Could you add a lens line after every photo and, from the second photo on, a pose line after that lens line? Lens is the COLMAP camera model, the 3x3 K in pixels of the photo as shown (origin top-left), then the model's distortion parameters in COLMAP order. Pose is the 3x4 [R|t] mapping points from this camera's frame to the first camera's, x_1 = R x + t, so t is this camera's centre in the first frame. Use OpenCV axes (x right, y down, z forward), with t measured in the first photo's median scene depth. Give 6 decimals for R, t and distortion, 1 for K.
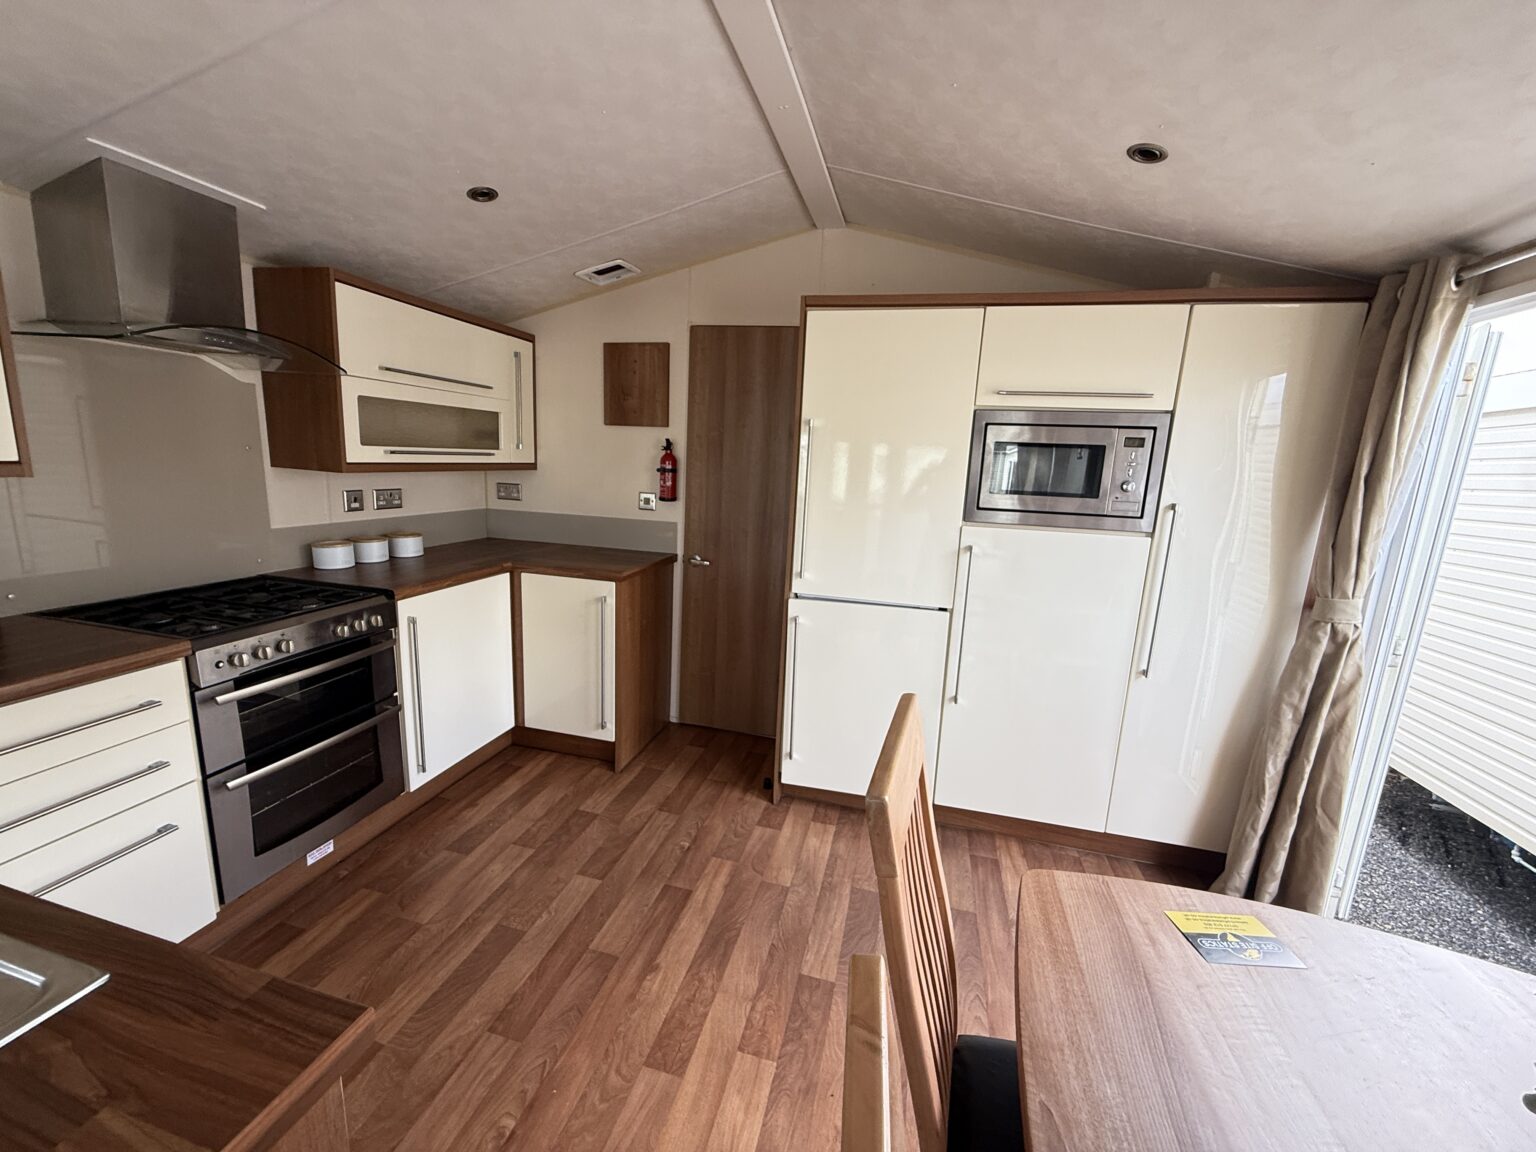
lens RADIAL K [[608.4, 0, 764.5], [0, 608.4, 575.0], [0, 0, 1]] dist [-0.000989, -0.000351]
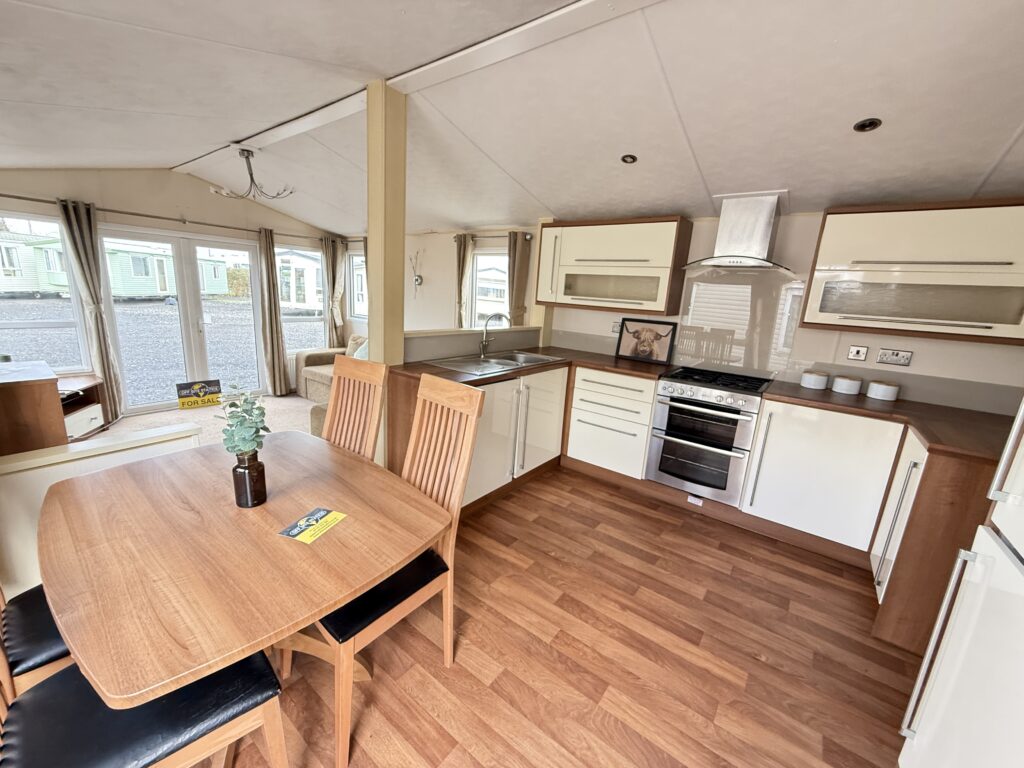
lens RADIAL K [[405.6, 0, 509.7], [0, 405.6, 383.3], [0, 0, 1]] dist [-0.000989, -0.000351]
pose [[-0.382144, 0.130861, -0.914790, 0.651555], [-0.255584, 0.936341, 0.240711, -0.083576], [0.888056, 0.325792, -0.324372, 0.668646]]
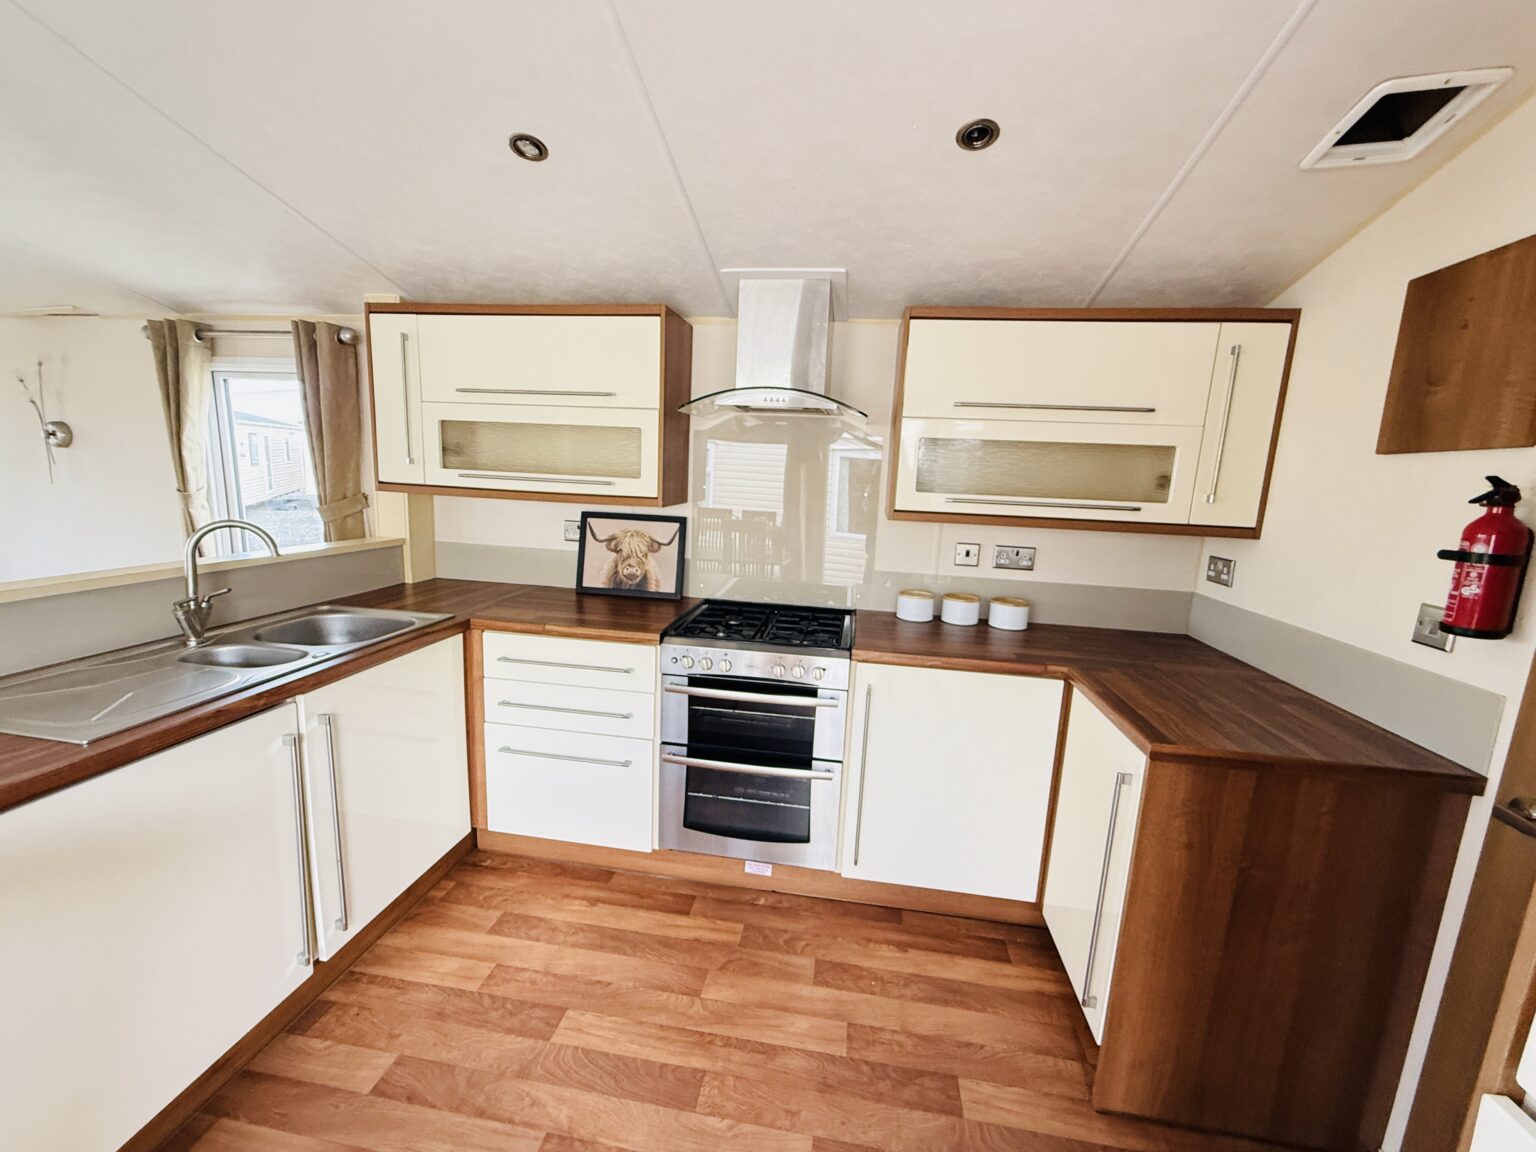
lens RADIAL K [[619.8, 0, 764.2], [0, 619.8, 575.9], [0, 0, 1]] dist [-0.001893, 0.000070]
pose [[0.103674, 0.120263, -0.987314, 0.241391], [-0.227806, 0.969146, 0.094129, -0.124133], [0.968172, 0.215157, 0.127872, 0.675847]]
